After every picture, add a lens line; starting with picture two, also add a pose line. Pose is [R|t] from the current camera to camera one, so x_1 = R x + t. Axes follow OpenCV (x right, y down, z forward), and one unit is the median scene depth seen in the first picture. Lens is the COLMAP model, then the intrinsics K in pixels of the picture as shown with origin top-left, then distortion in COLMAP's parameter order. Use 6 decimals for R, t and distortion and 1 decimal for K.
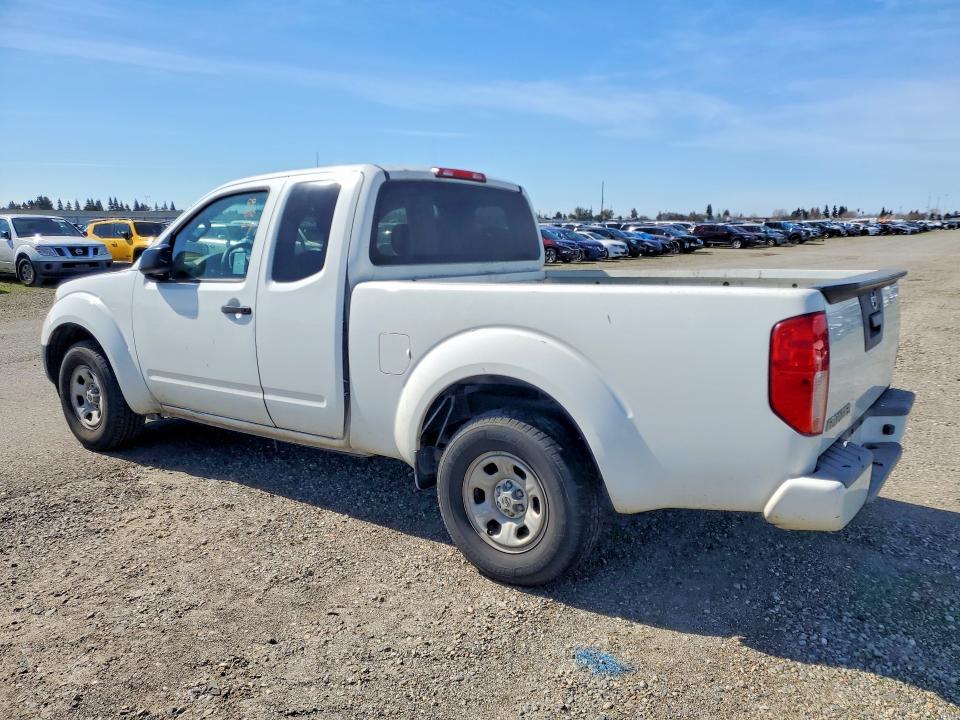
lens RADIAL K [[773.2, 0, 479.6], [0, 773.2, 360.3], [0, 0, 1]] dist [-0.001882, 0.017990]
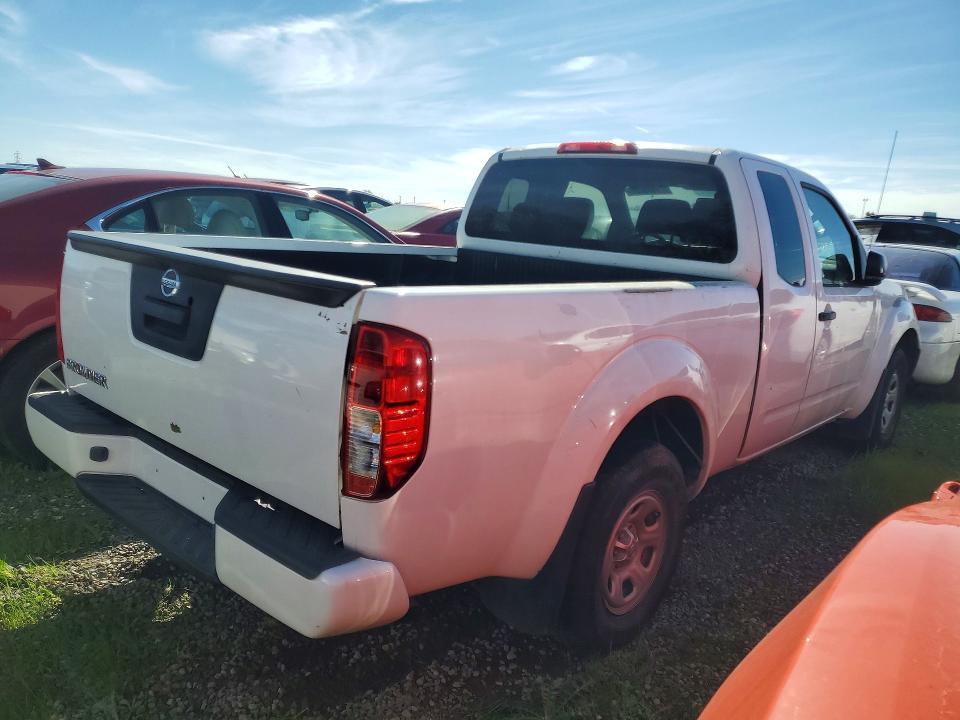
lens RADIAL K [[728.6, 0, 474.3], [0, 728.6, 351.2], [0, 0, 1]] dist [0.011601, -0.006732]
pose [[-0.104721, 0.177752, -0.978487, 0.856841], [-0.225931, 0.953919, 0.197469, -0.157852], [0.968498, 0.241750, -0.059736, 1.000282]]
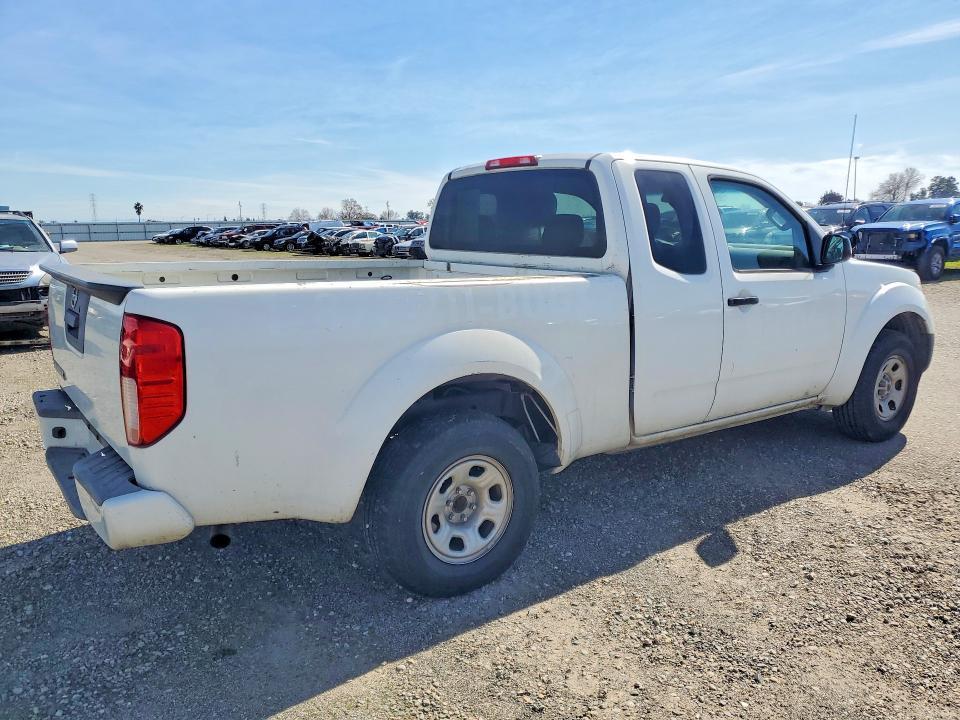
lens RADIAL K [[728.6, 0, 487.2], [0, 728.6, 354.5], [0, 0, 1]] dist [0.011601, -0.006732]
pose [[-0.301972, 0.168459, -0.938315, 0.907050], [-0.144832, 0.964731, 0.219812, -0.210317], [0.942251, 0.202275, -0.266924, 1.301738]]
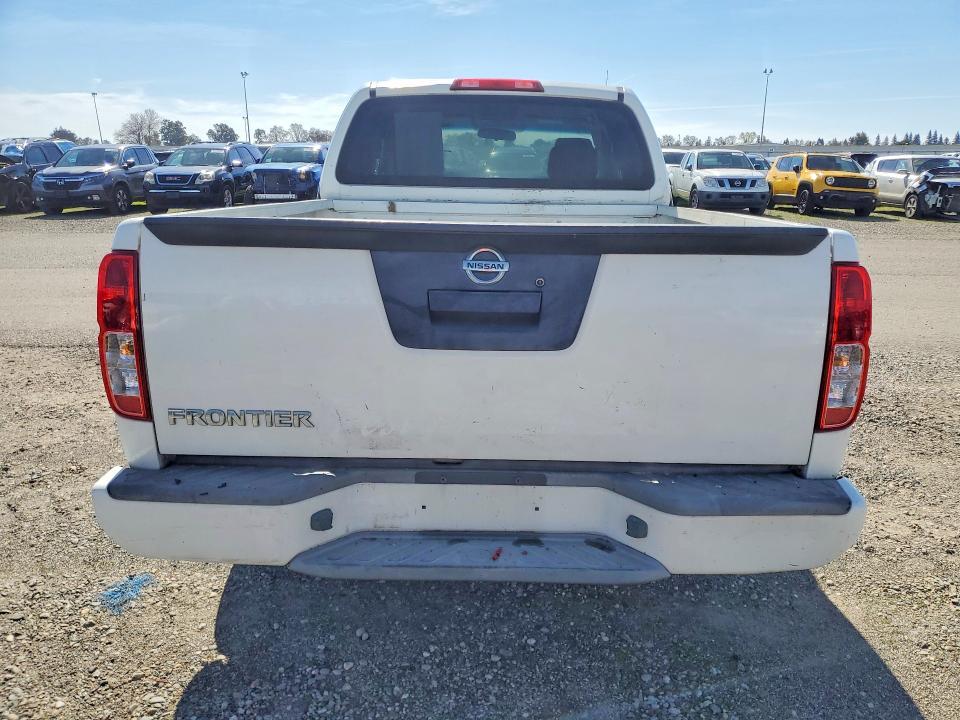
lens RADIAL K [[740.4, 0, 483.9], [0, 740.4, 356.8], [0, 0, 1]] dist [0.029556, -0.004665]
pose [[0.571285, 0.207679, -0.794042, 0.713427], [-0.140401, 0.977925, 0.154760, -0.070929], [0.808654, 0.023072, 0.587832, 0.520426]]
